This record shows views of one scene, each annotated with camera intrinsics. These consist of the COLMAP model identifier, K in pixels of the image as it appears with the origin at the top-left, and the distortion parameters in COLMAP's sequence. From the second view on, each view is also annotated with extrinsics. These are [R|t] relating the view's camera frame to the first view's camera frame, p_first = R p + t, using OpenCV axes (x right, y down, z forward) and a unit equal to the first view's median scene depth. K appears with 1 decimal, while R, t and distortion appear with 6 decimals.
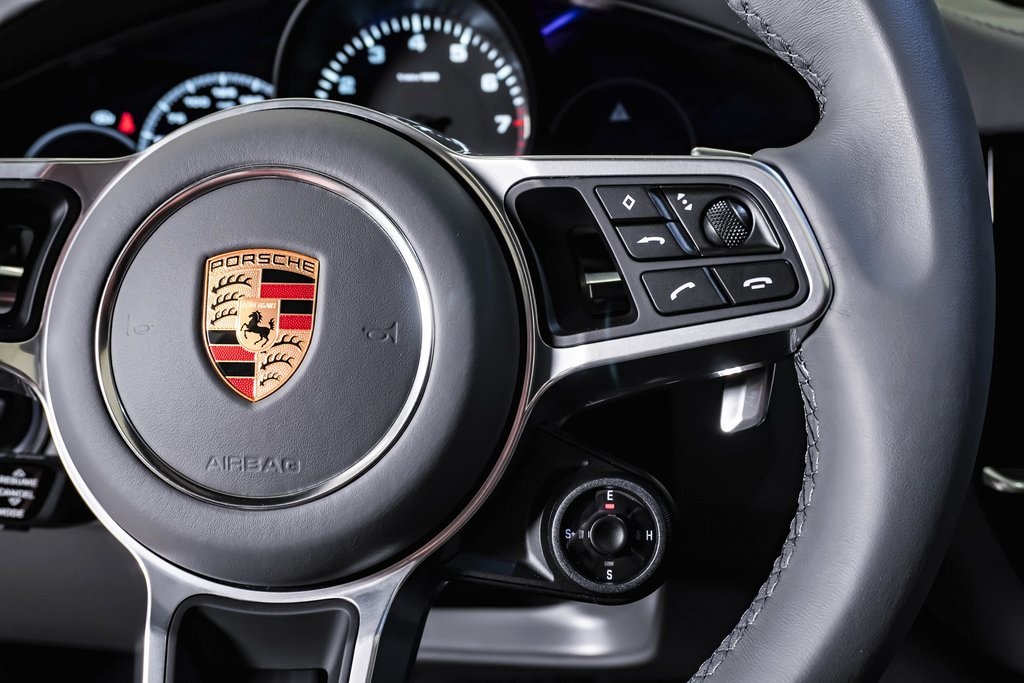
lens RADIAL K [[1110.9, 0, 515.7], [0, 1110.9, 349.0], [0, 0, 1]] dist [0.061598, 0.000000]
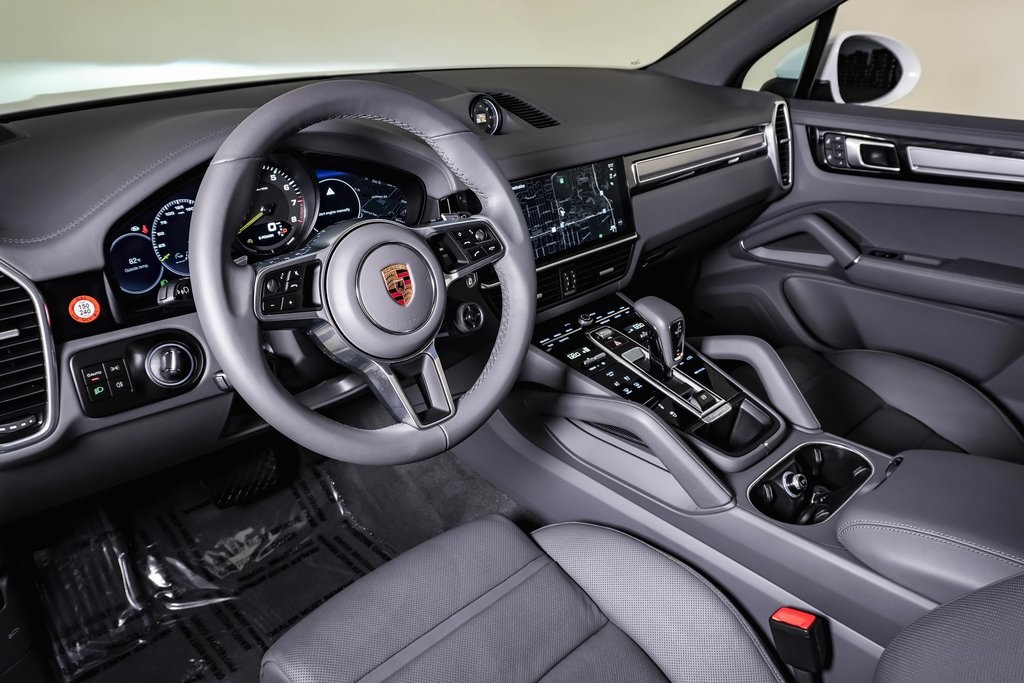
lens RADIAL K [[782.1, 0, 505.1], [0, 782.1, 338.2], [0, 0, 1]] dist [-0.017901, 0.006403]
pose [[0.650109, -0.277101, 0.707512, -1.056211], [0.190623, 0.960832, 0.201157, -0.172562], [-0.735542, 0.004094, 0.677467, -0.570505]]
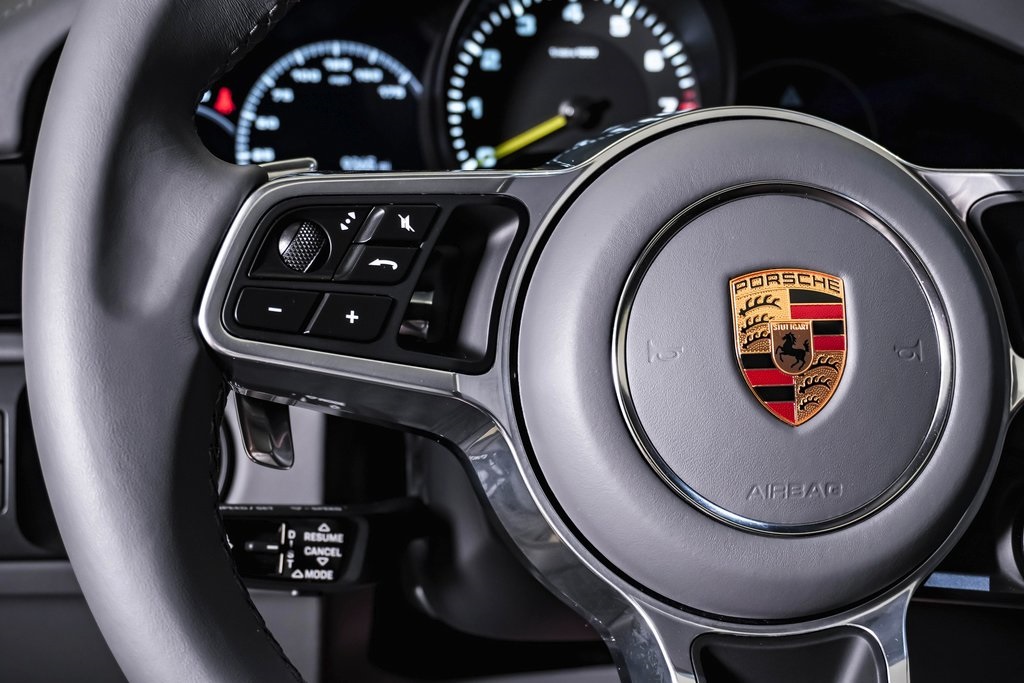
lens RADIAL K [[1496.3, 0, 546.4], [0, 1496.3, 357.8], [0, 0, 1]] dist [0.025402, 0.000000]
pose [[0.958159, -0.032688, 0.284363, -0.449388], [0.032501, 0.999457, 0.005377, -0.014741], [-0.284384, 0.004090, 0.958702, -0.105002]]
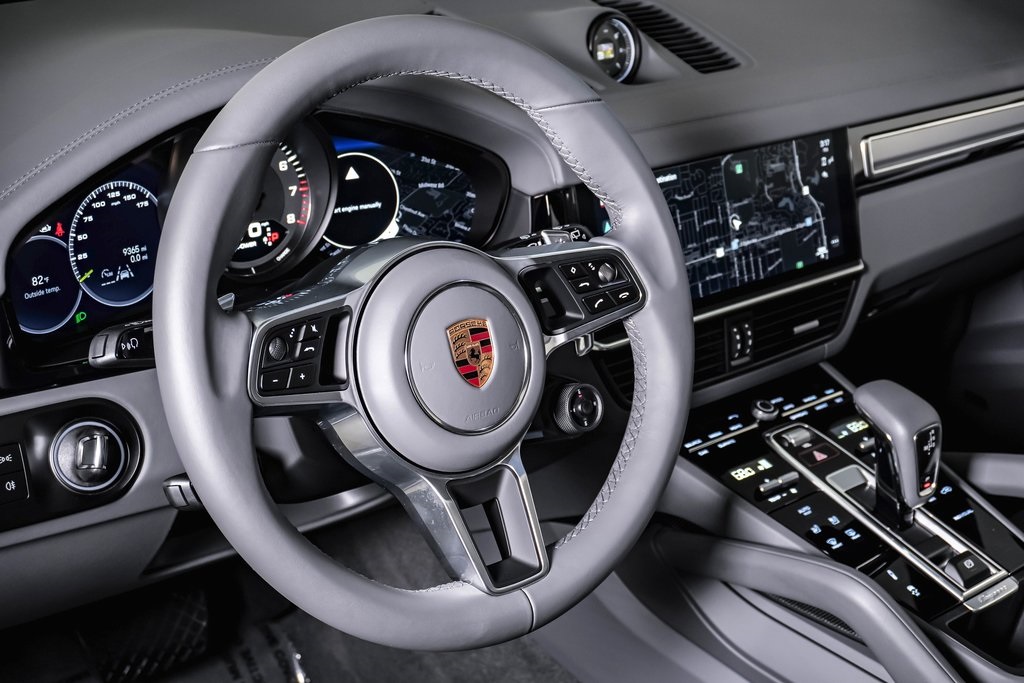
lens RADIAL K [[1460.4, 0, 490.3], [0, 1460.4, 331.5], [0, 0, 1]] dist [0.018948, 0.000000]
pose [[0.709757, -0.207173, 0.673294, -1.219600], [0.137477, 0.978135, 0.156051, -0.291549], [-0.690902, -0.018196, 0.722719, -0.646014]]
